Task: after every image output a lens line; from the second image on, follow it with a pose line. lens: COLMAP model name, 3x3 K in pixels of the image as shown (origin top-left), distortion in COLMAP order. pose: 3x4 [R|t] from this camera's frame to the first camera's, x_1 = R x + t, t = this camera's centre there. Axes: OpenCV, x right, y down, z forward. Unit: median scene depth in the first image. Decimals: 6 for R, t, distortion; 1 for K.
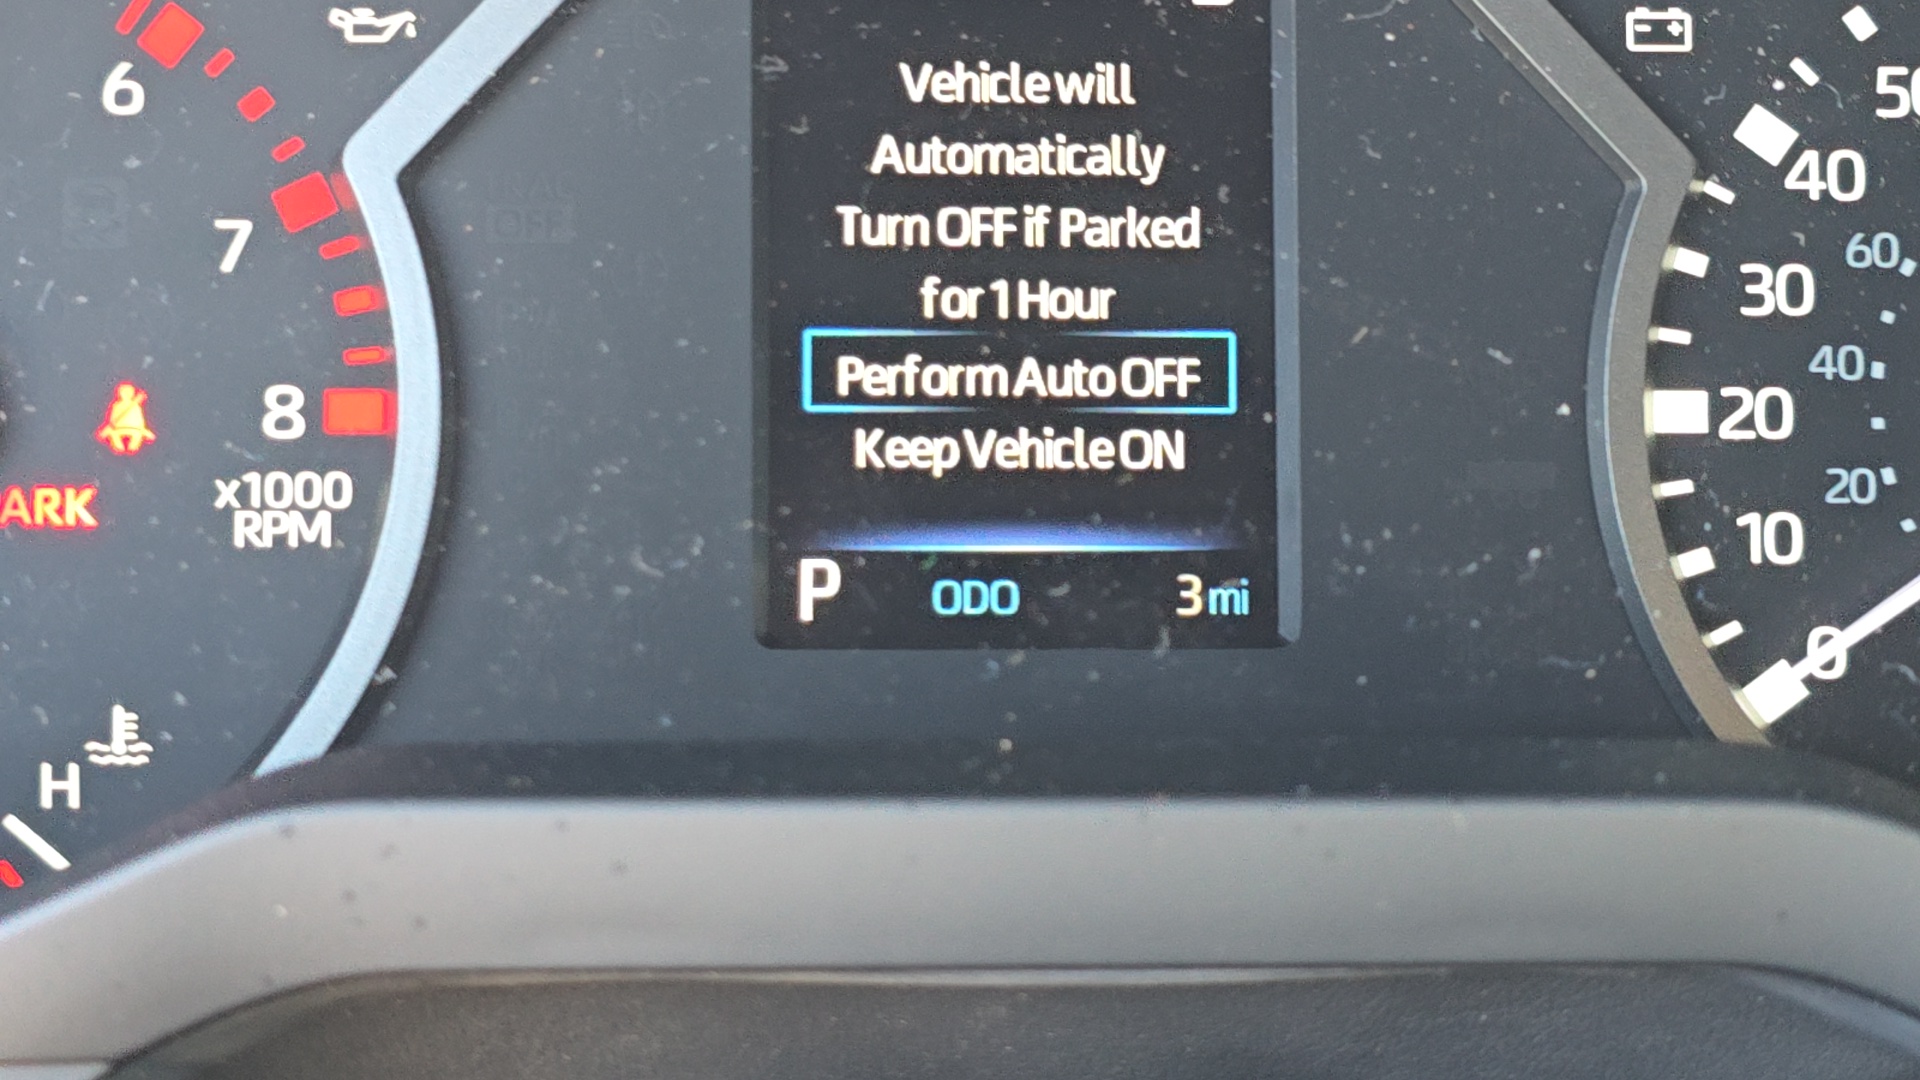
lens RADIAL K [[1594.9, 0, 976.1], [0, 1594.9, 536.9], [0, 0, 1]] dist [-0.022836, 0.033184]
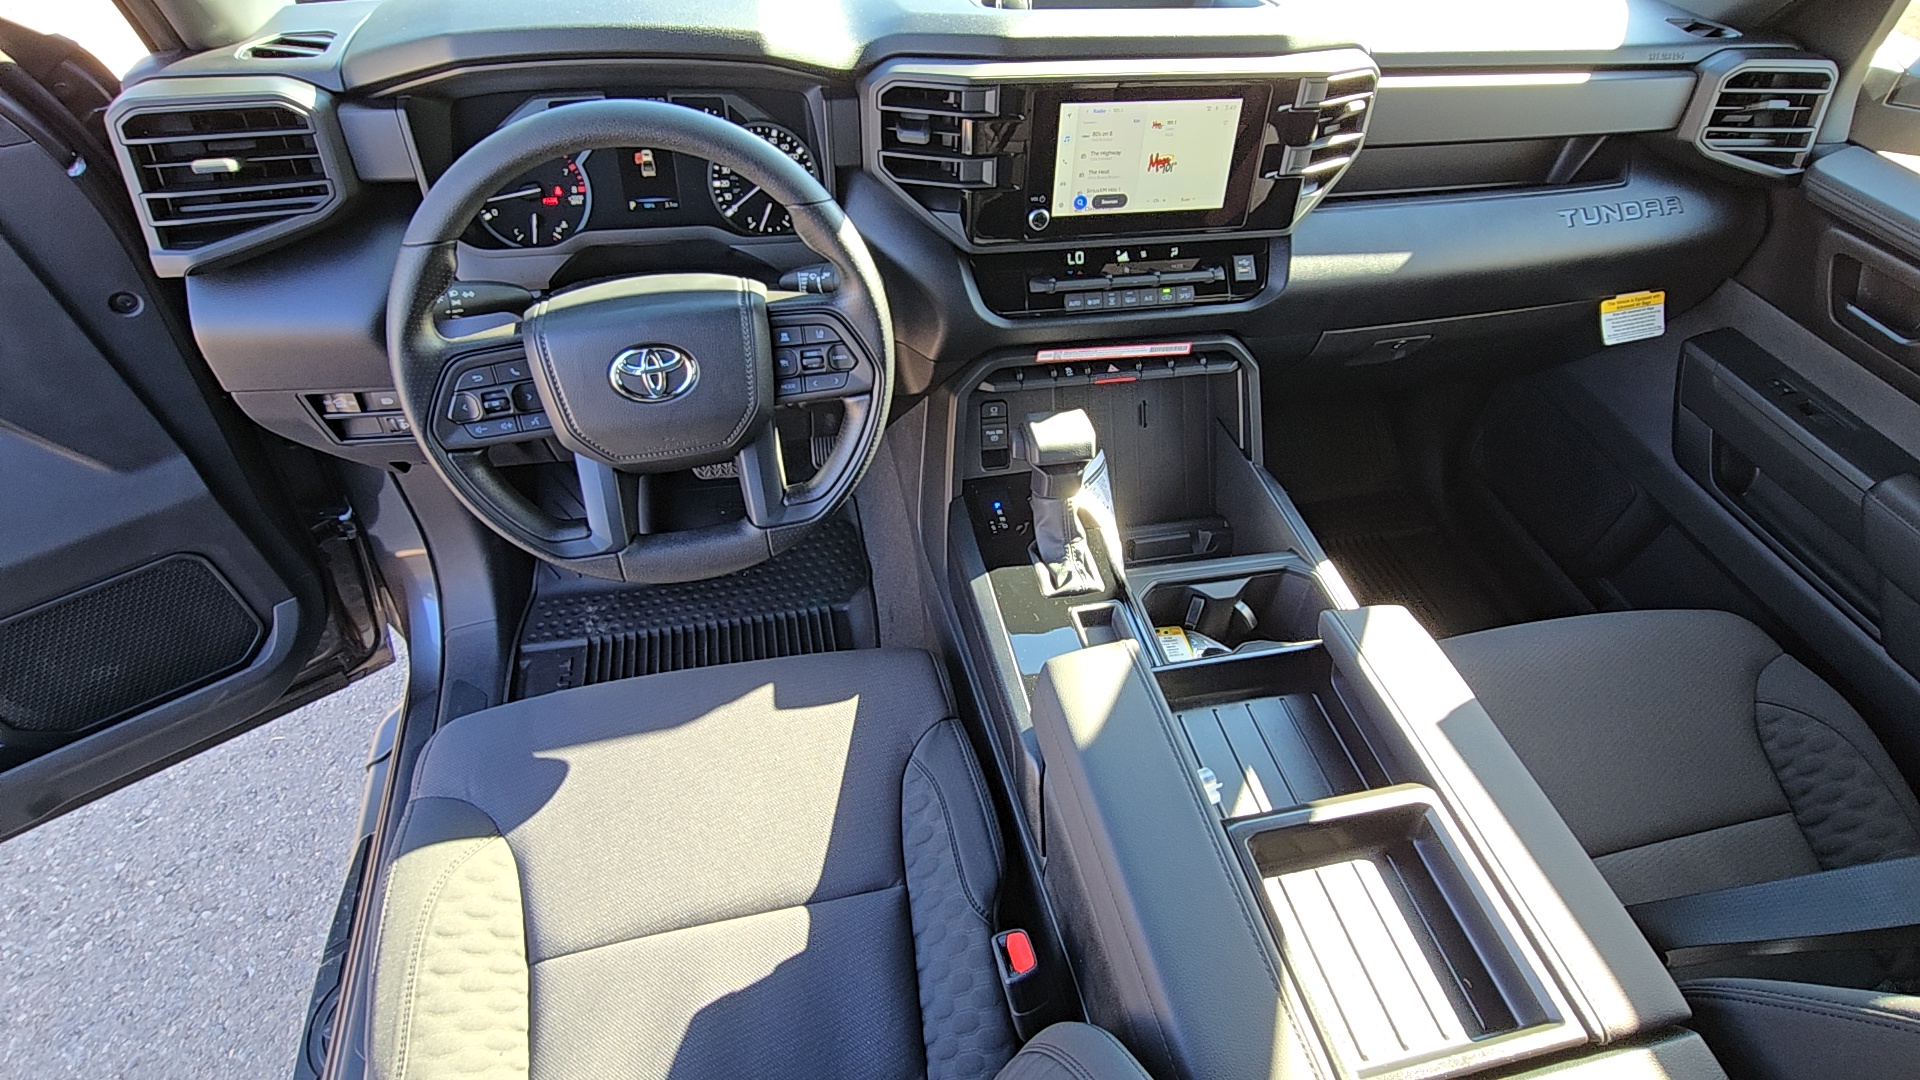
lens RADIAL K [[974.6, 0, 963.8], [0, 974.6, 538.0], [0, 0, 1]] dist [0.002452, -0.000027]
pose [[0.979443, -0.104499, 0.172543, 0.676525], [0.033439, 0.927632, 0.371995, -0.244989], [-0.198929, -0.358578, 0.912057, -5.848885]]
